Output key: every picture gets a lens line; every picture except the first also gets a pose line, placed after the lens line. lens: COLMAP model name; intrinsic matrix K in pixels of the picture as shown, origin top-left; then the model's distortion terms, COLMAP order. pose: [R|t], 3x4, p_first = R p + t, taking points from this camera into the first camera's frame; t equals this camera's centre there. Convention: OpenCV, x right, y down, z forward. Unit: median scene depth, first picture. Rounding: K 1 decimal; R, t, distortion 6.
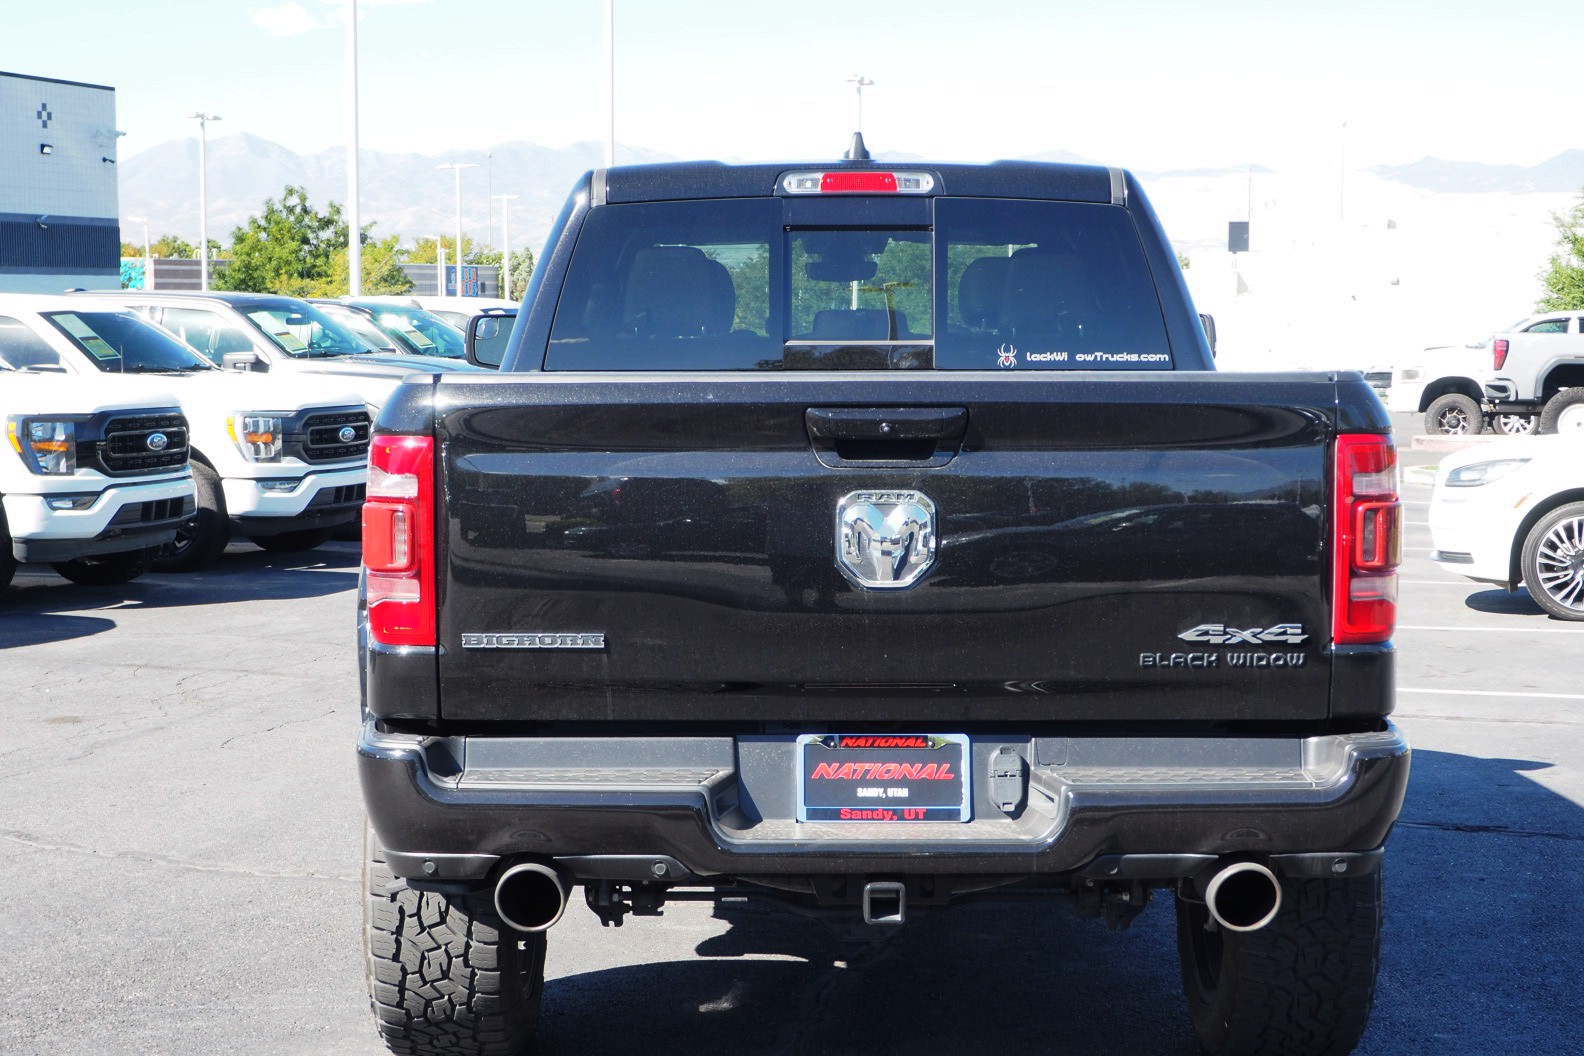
lens RADIAL K [[2412.8, 0, 792.0], [0, 2412.8, 528.0], [0, 0, 1]] dist [0.056736, -0.149135]
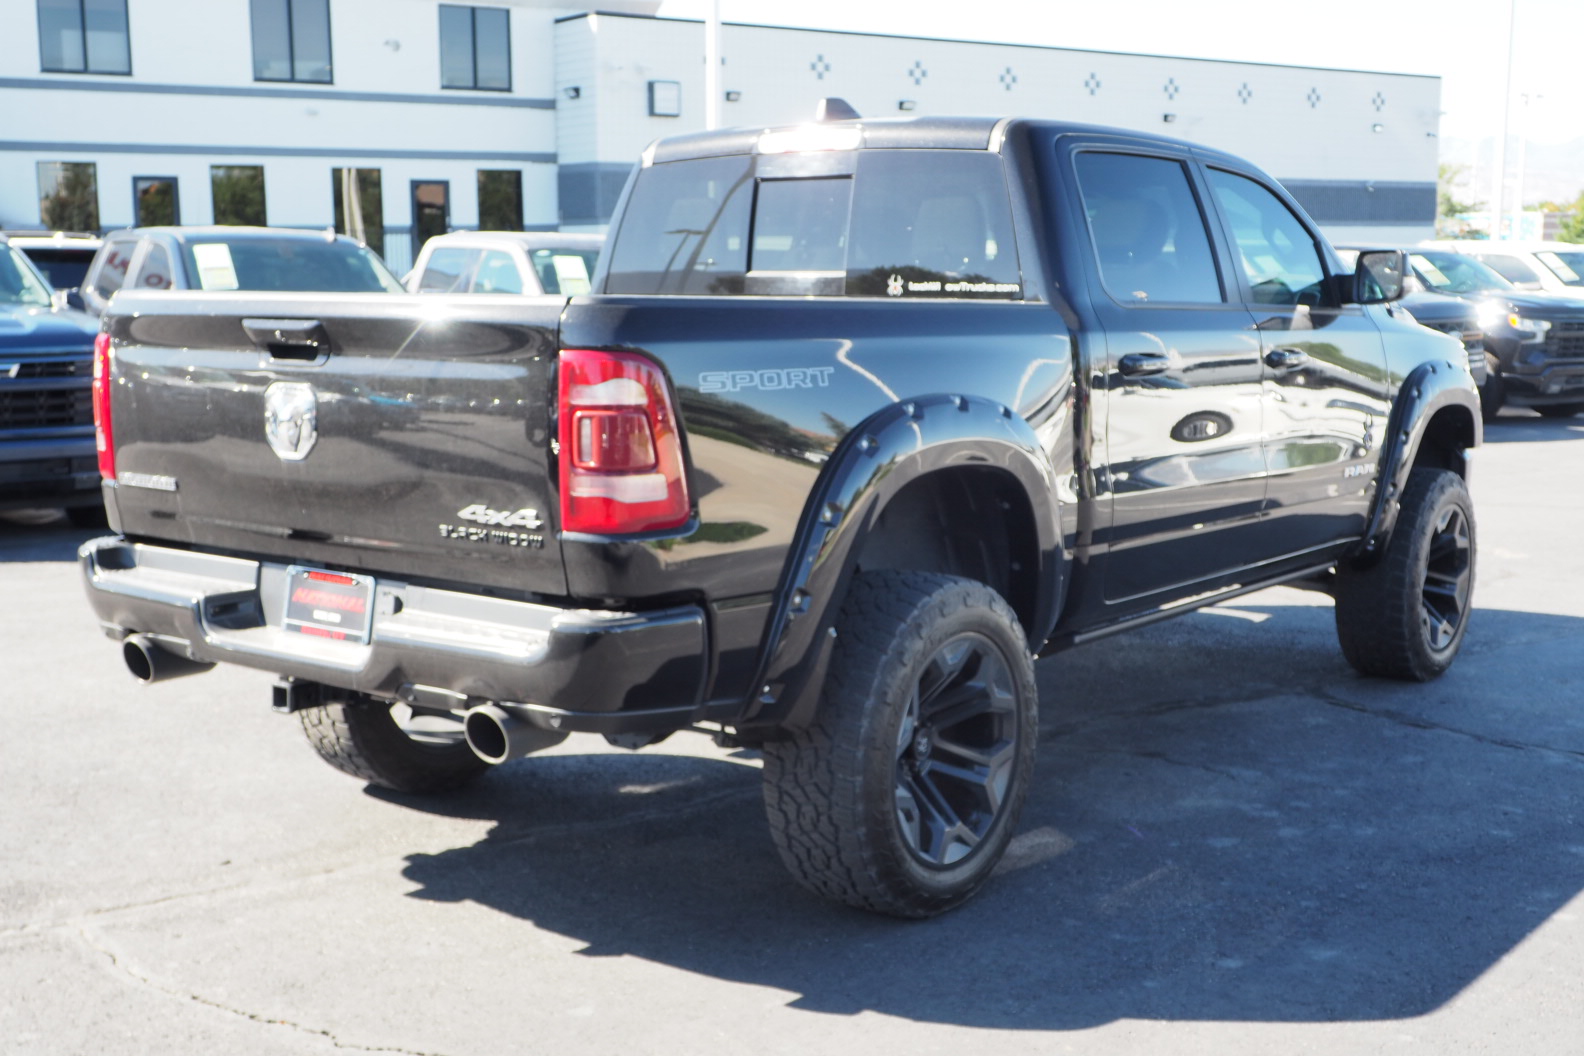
lens RADIAL K [[1876.9, 0, 792.0], [0, 1876.9, 528.0], [0, 0, 1]] dist [0.002137, -0.006196]
pose [[0.803196, 0.083037, -0.589900, 0.593586], [-0.050957, 0.996185, 0.070845, -0.016175], [0.593532, -0.026843, 0.804363, 0.237778]]
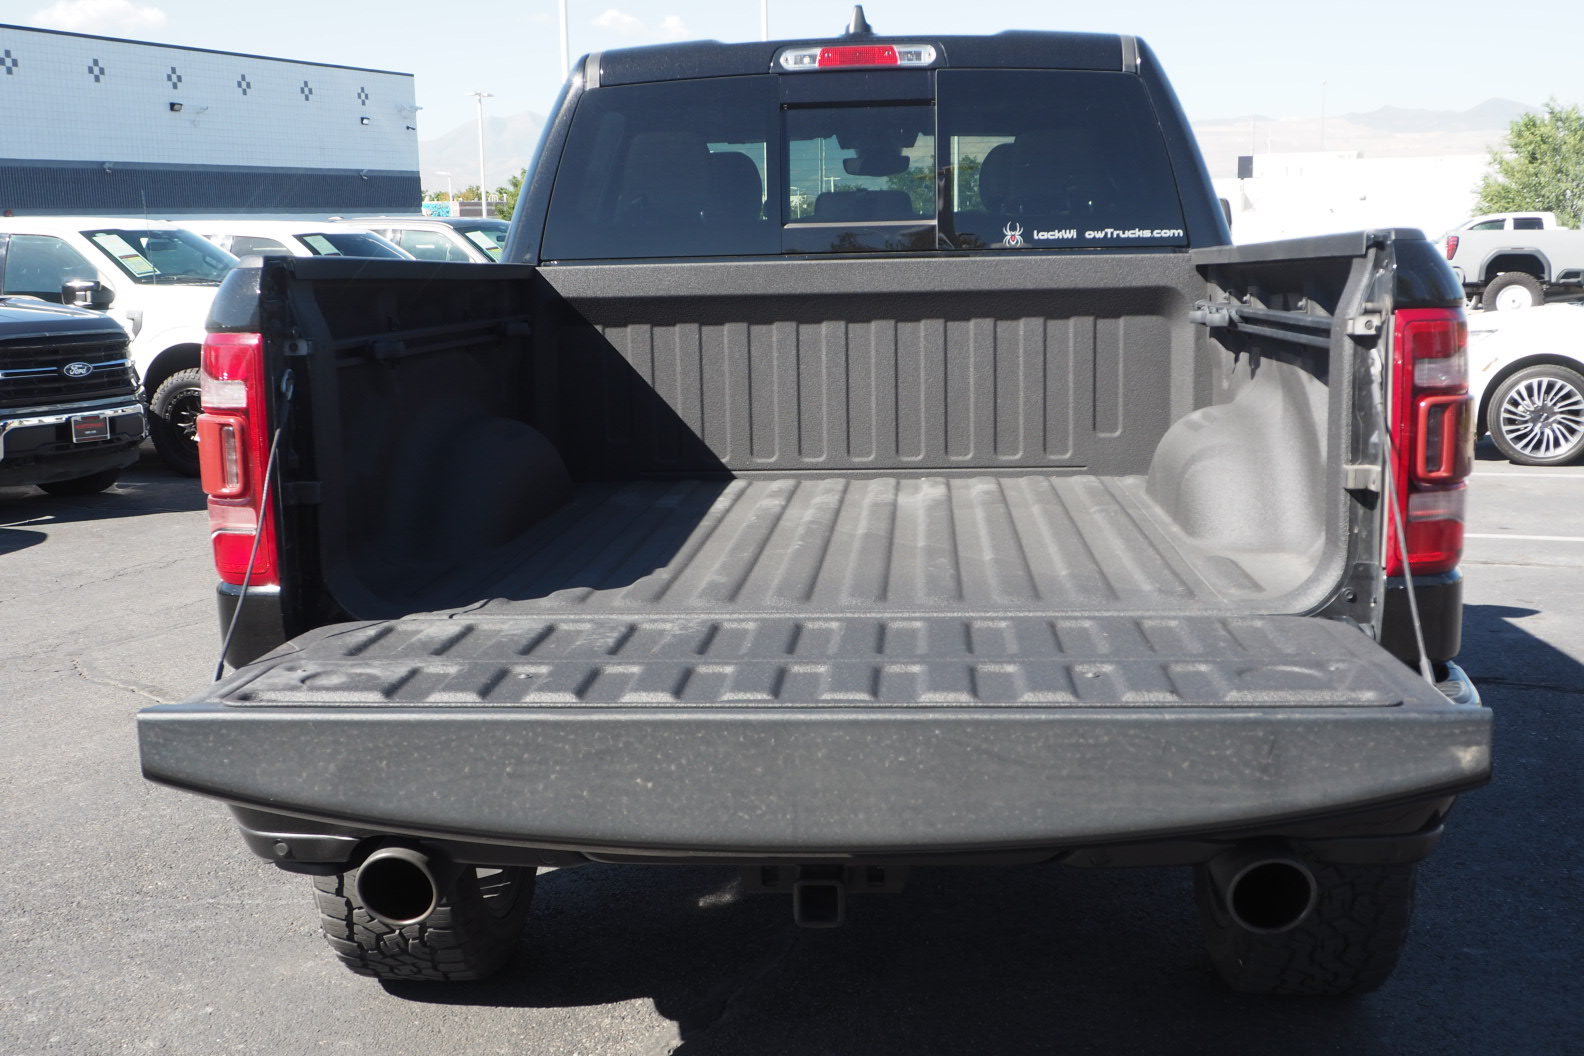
lens RADIAL K [[1729.6, 0, 792.0], [0, 1729.6, 528.0], [0, 0, 1]] dist [-0.000495, -0.023997]
pose [[0.997280, -0.009191, -0.073133, 0.050470], [0.015056, 0.996677, 0.080058, -0.011293], [0.072154, -0.080941, 0.994104, 0.298853]]
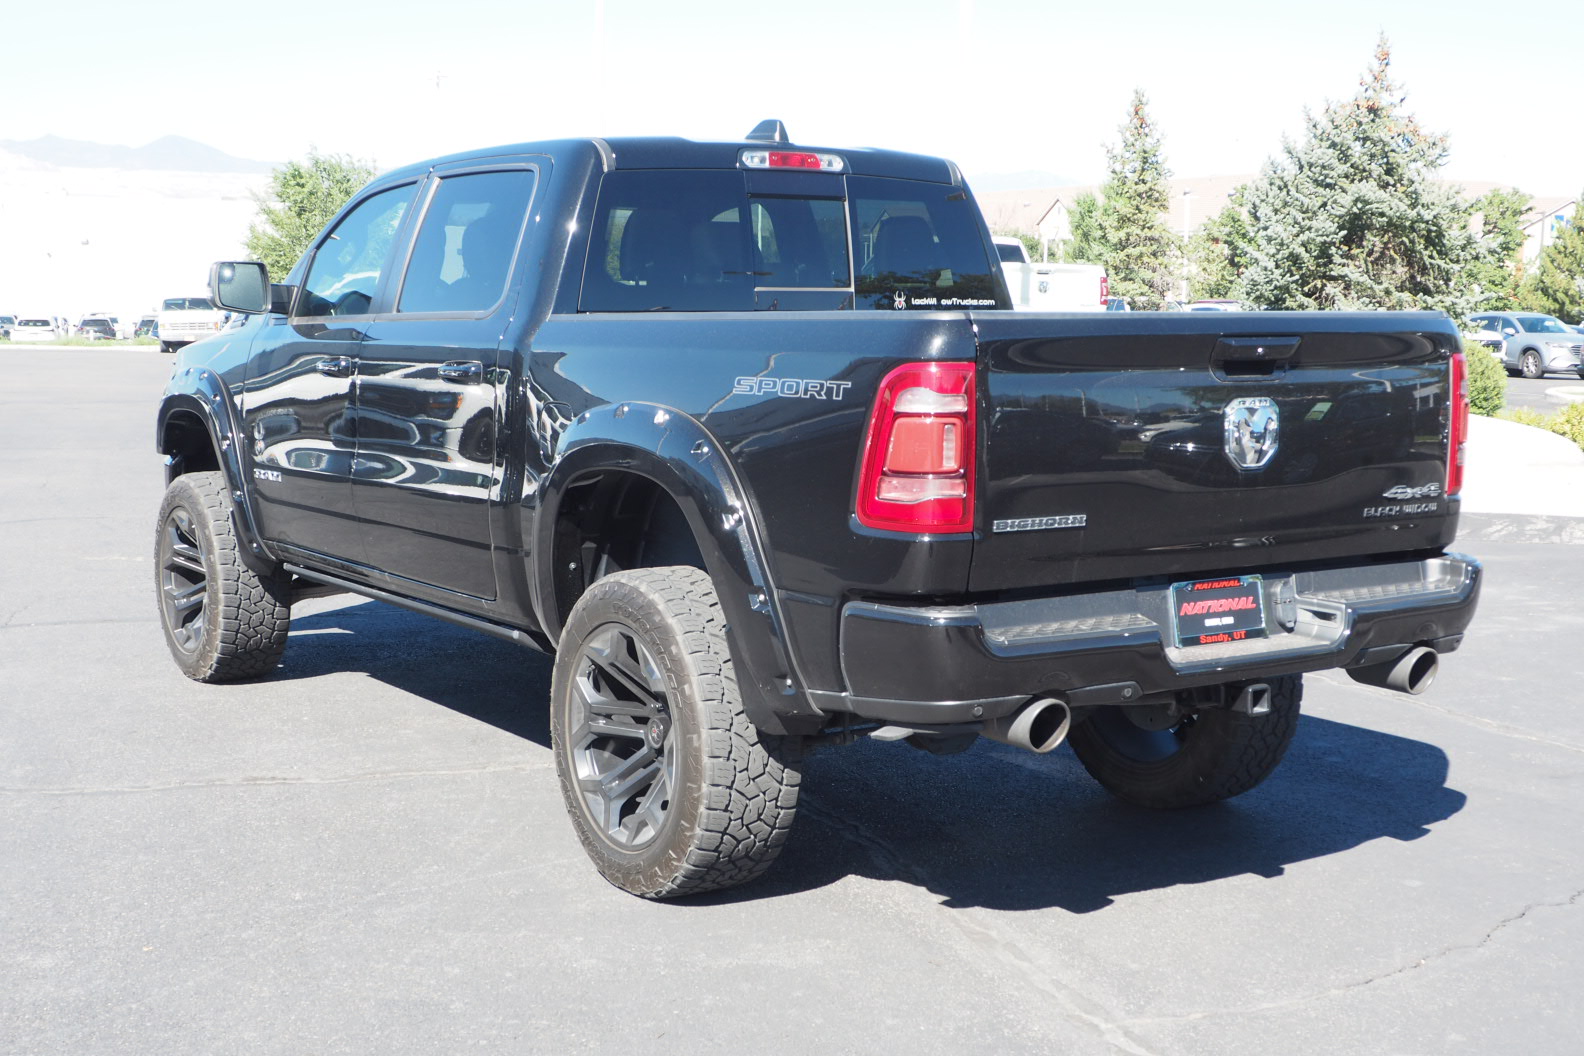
lens RADIAL K [[2019.9, 0, 791.1], [0, 2019.9, 478.7], [0, 0, 1]] dist [-0.016800, -0.010528]
pose [[0.832755, -0.043760, 0.551910, -0.557824], [0.035930, 0.999042, 0.024999, -0.005374], [-0.552475, -0.000988, 0.833529, 0.133913]]
